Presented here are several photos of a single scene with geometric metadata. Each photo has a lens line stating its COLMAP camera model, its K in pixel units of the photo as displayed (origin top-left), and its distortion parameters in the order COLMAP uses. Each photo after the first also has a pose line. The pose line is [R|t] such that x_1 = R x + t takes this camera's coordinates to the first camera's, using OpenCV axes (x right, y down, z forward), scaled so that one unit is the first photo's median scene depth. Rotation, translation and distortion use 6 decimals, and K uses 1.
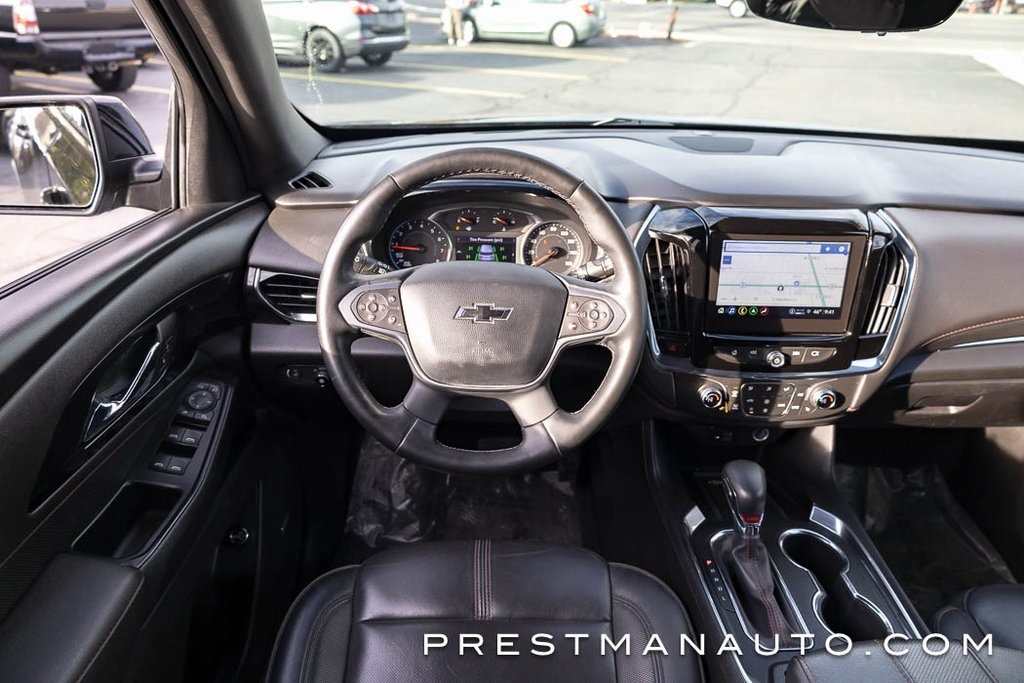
lens RADIAL K [[664.4, 0, 510.0], [0, 664.4, 359.6], [0, 0, 1]] dist [-0.000872, 0.001955]
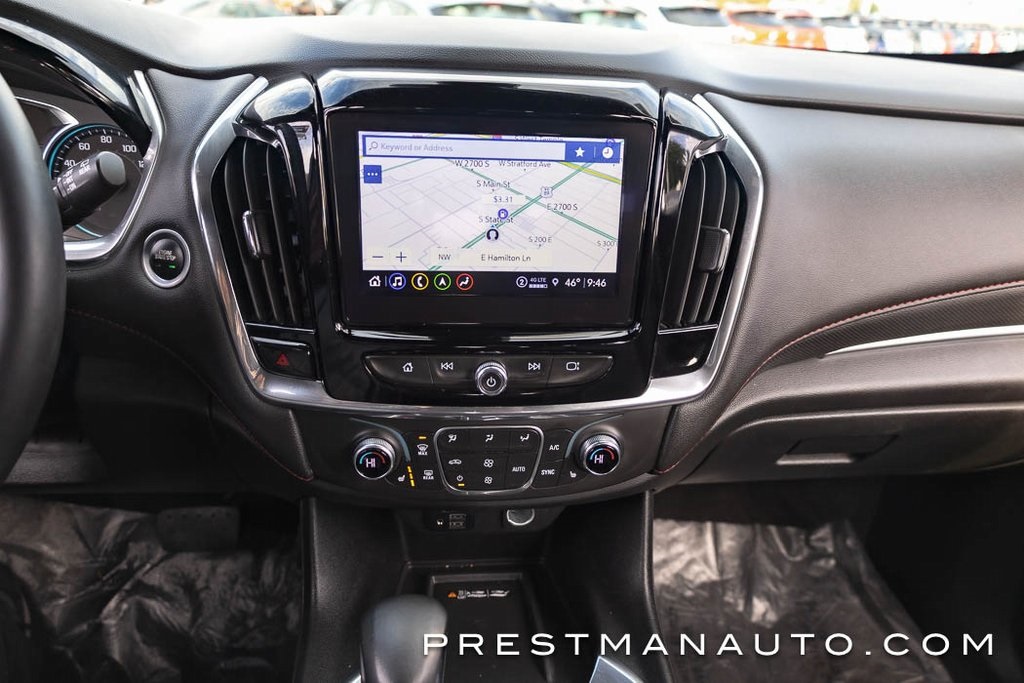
lens RADIAL K [[664.4, 0, 510.0], [0, 664.4, 359.6], [0, 0, 1]] dist [-0.000872, 0.001955]
pose [[0.997179, -0.018474, 0.072754, 0.379253], [0.020968, 0.999213, -0.033675, 0.001939], [-0.072075, 0.035105, 0.996781, 0.507240]]
